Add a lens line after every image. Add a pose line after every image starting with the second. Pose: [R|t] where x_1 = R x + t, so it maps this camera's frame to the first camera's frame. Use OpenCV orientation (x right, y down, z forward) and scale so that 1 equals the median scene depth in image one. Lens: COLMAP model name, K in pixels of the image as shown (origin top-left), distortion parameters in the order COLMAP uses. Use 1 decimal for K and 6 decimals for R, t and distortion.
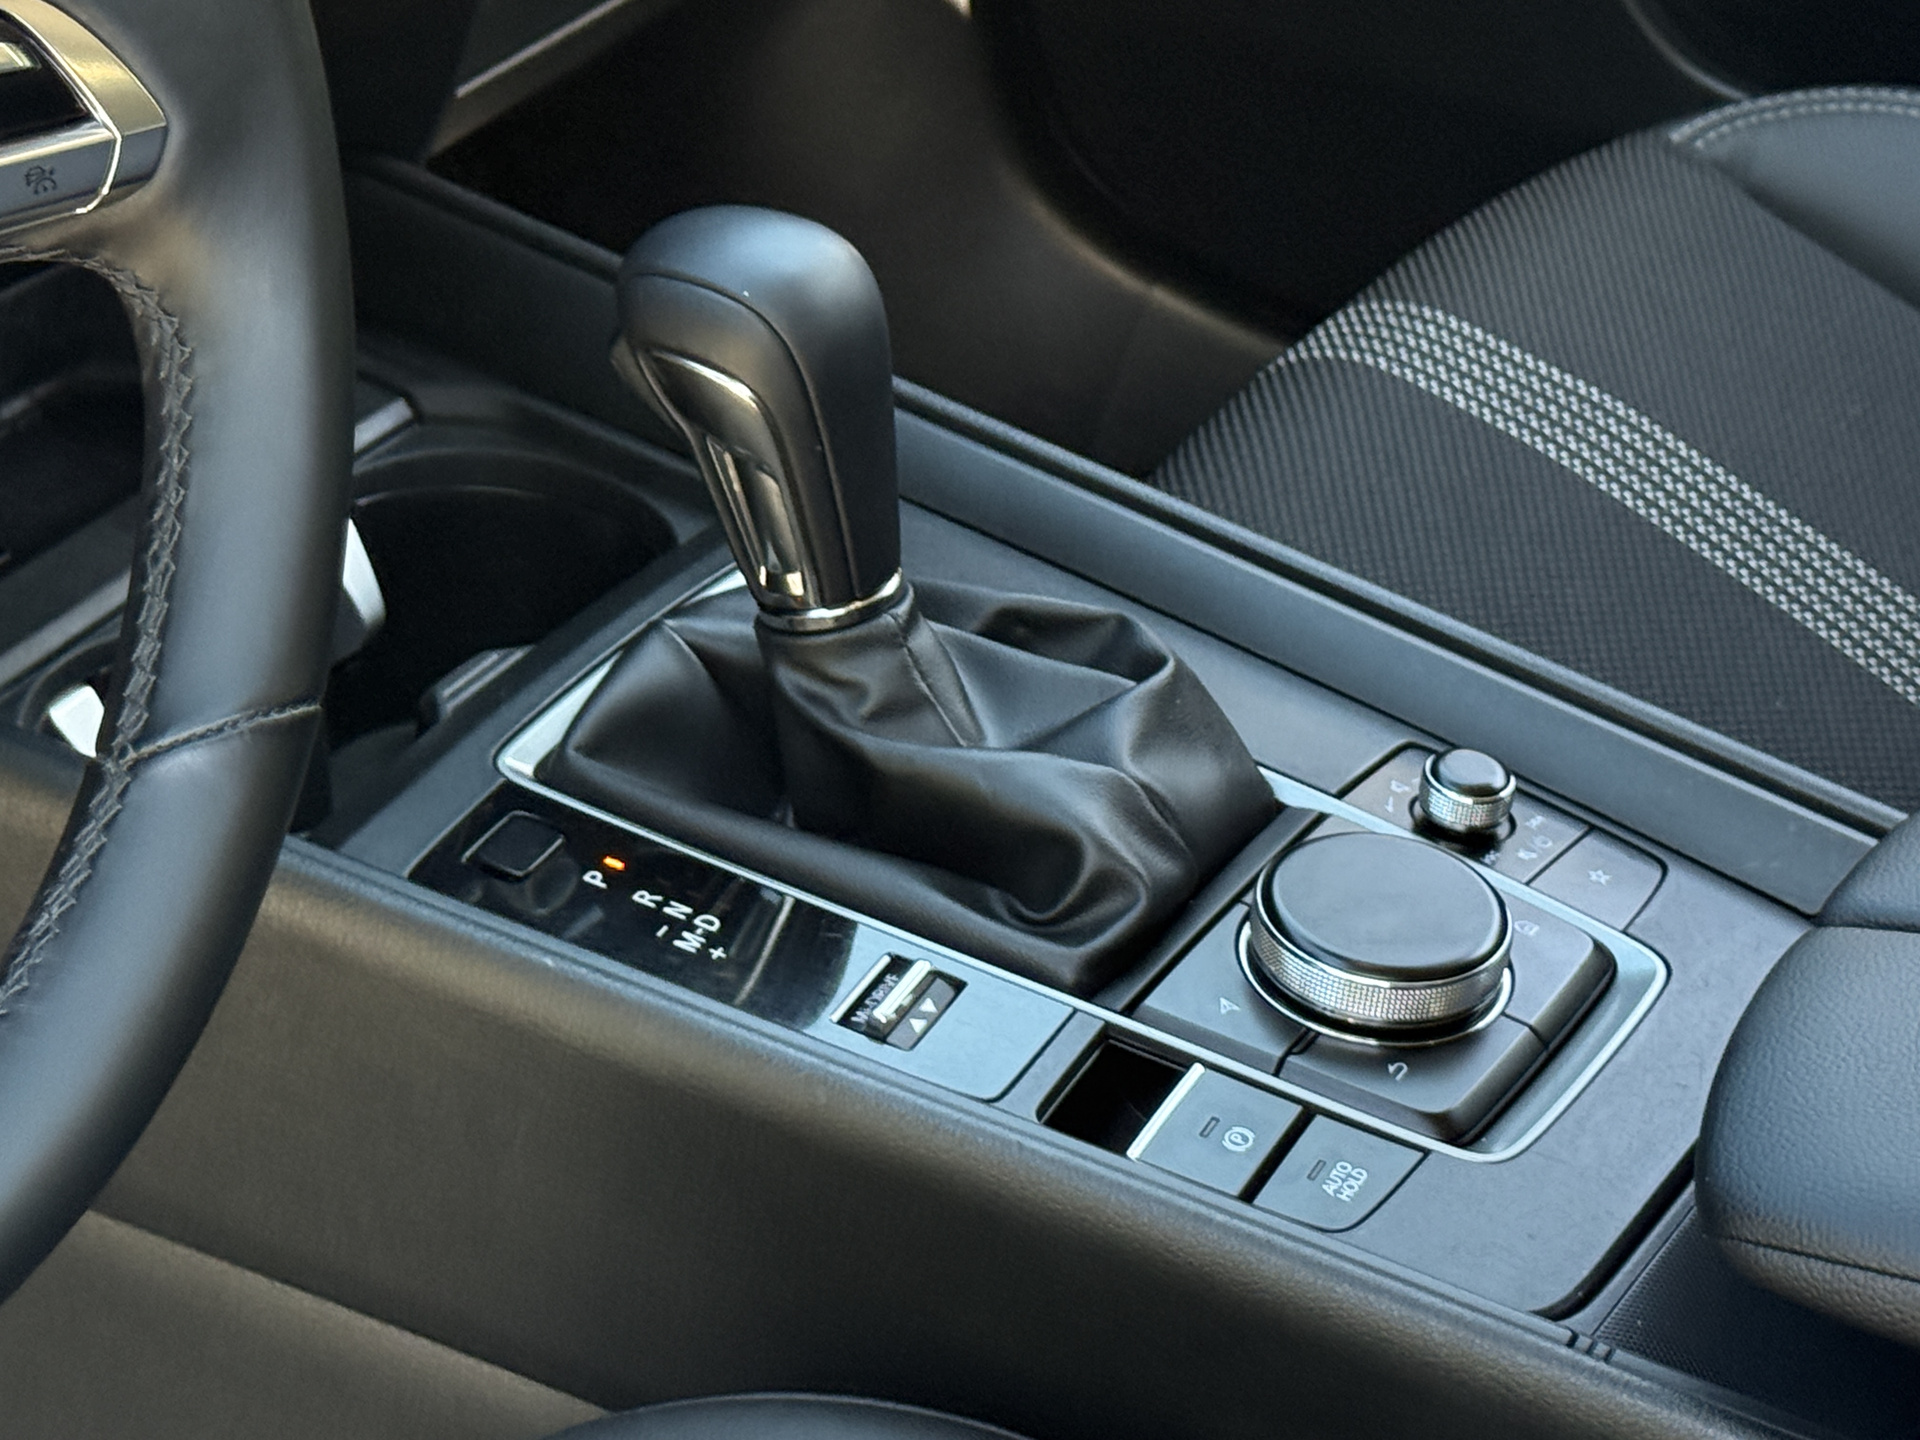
lens RADIAL K [[4964.1, 0, 955.7], [0, 4964.1, 720.4], [0, 0, 1]] dist [0.175414, 0.000000]
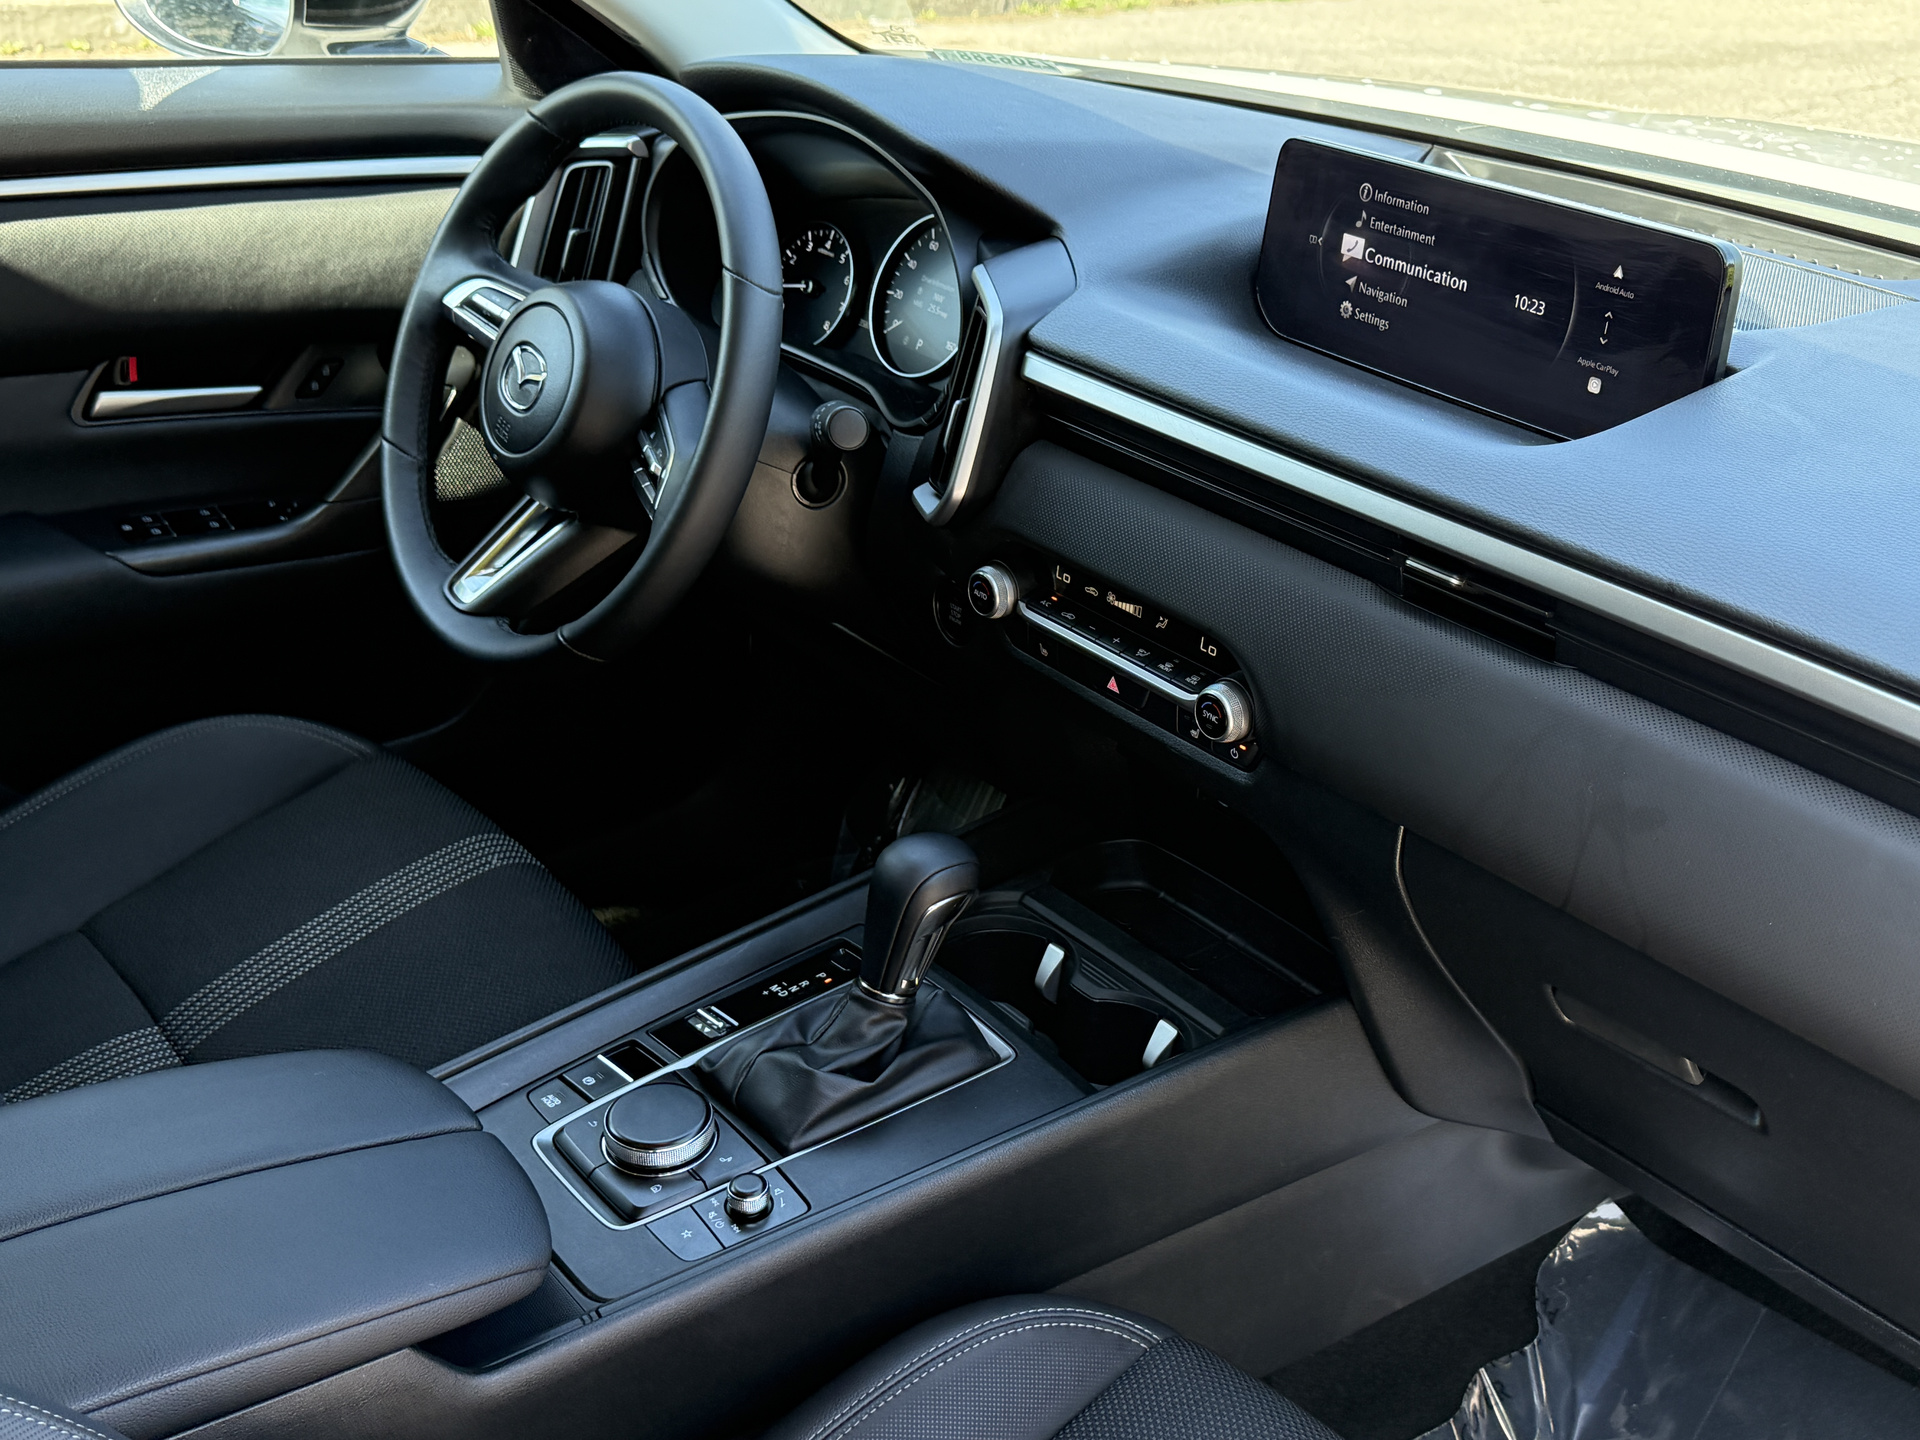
lens RADIAL K [[2056.3, 0, 973.4], [0, 2056.3, 725.7], [0, 0, 1]] dist [0.120185, 0.000000]
pose [[-0.358076, 0.342075, -0.868773, 0.824189], [-0.554491, 0.670713, 0.492630, -0.656255], [0.751214, 0.658125, -0.050488, 1.024535]]
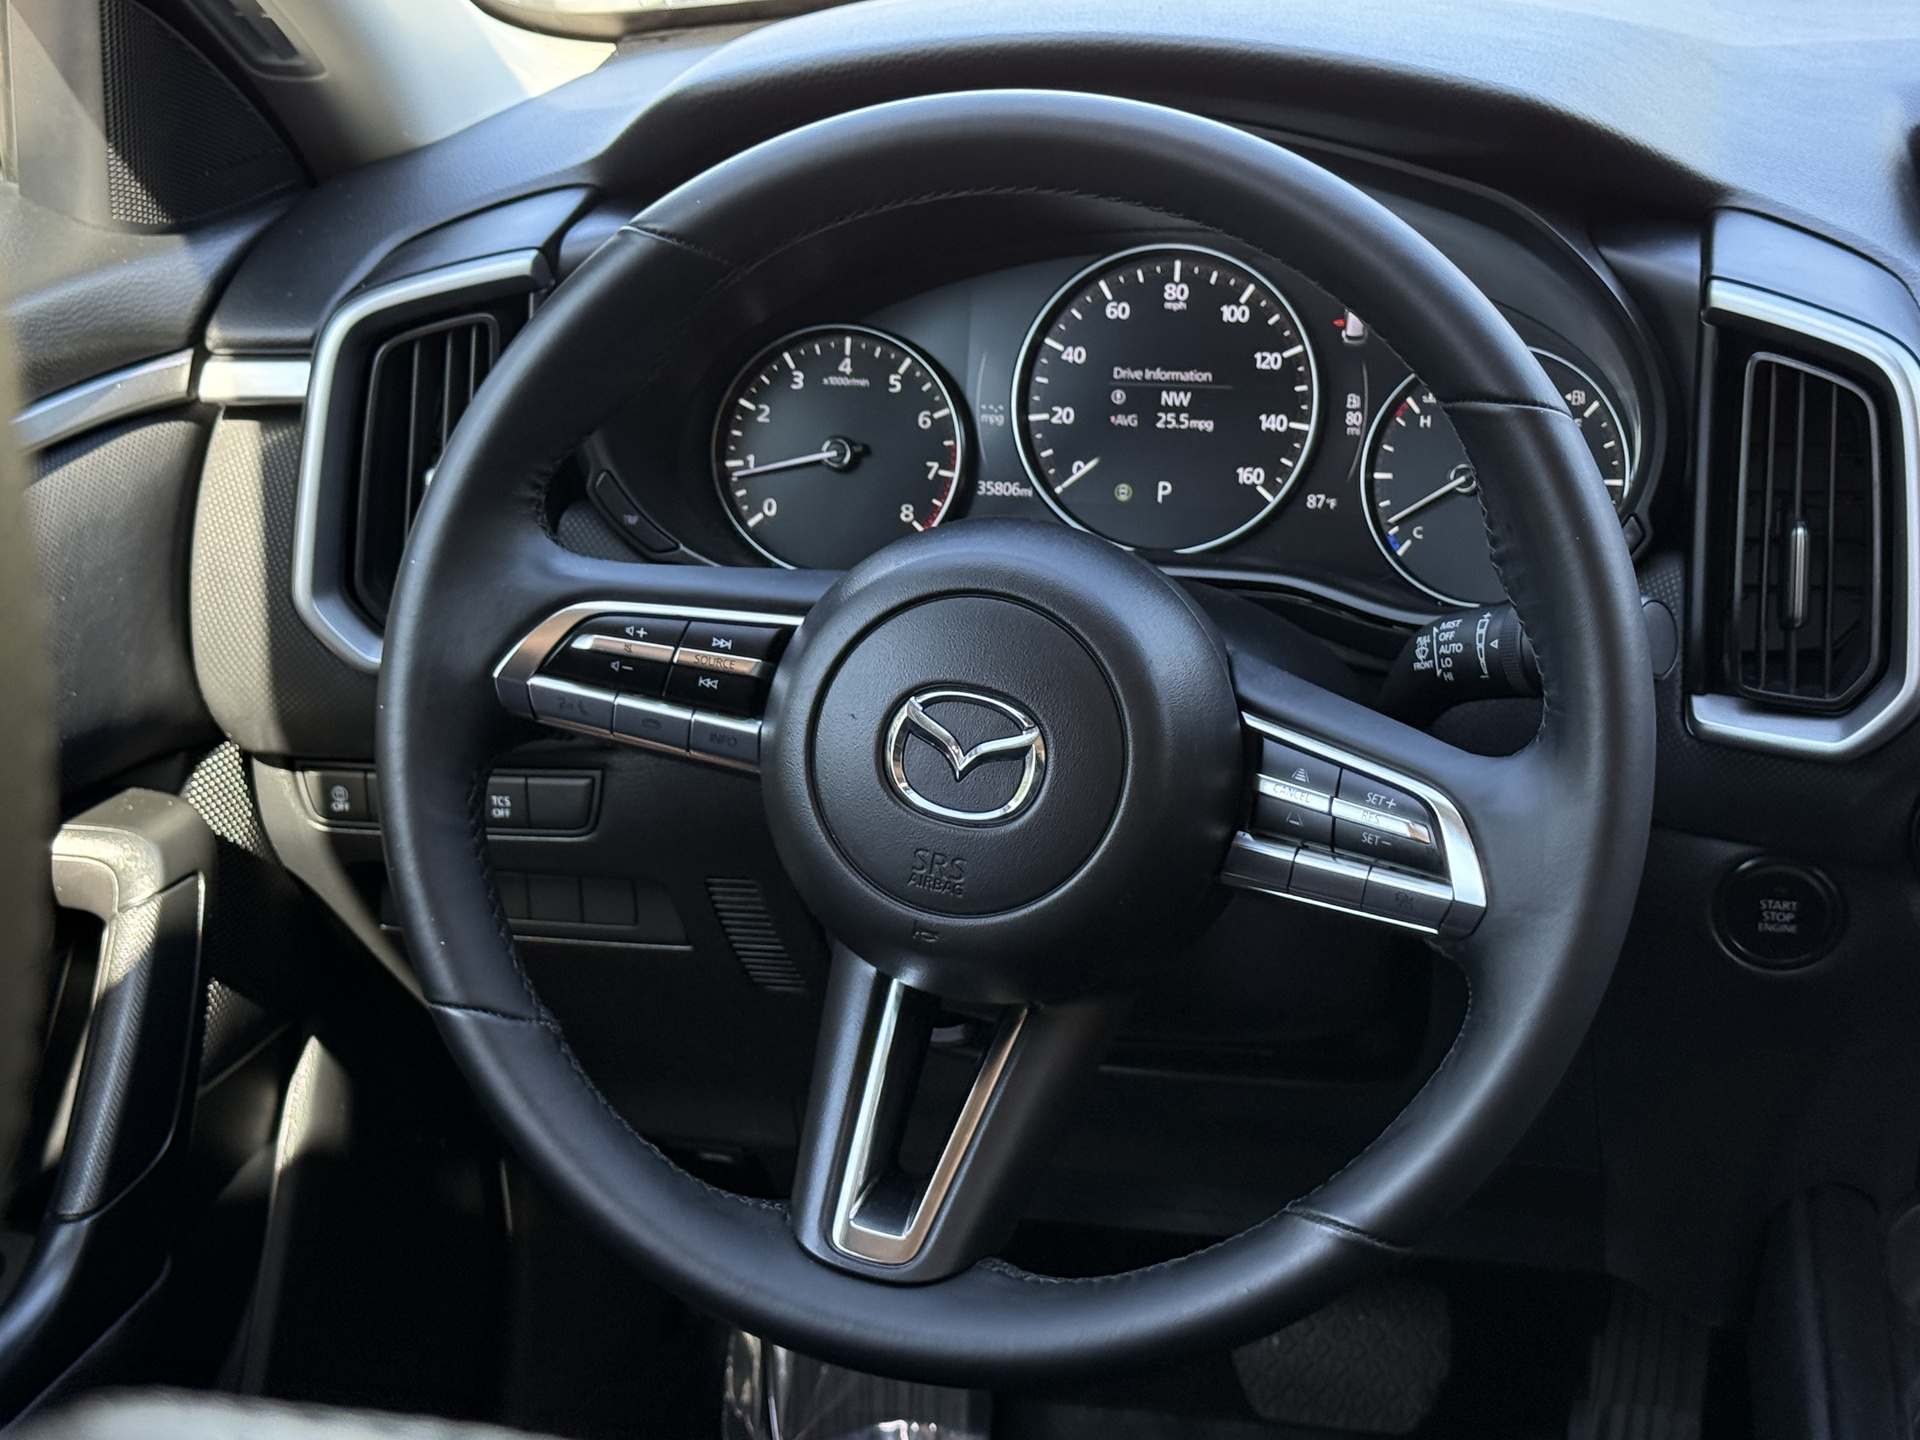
lens RADIAL K [[3269.3, 0, 984.9], [0, 3269.3, 730.3], [0, 0, 1]] dist [0.132469, 0.000000]
pose [[0.285305, 0.293307, -0.912454, 0.614443], [-0.463494, 0.875521, 0.136510, -0.187997], [0.838912, 0.383970, 0.385736, 0.302455]]
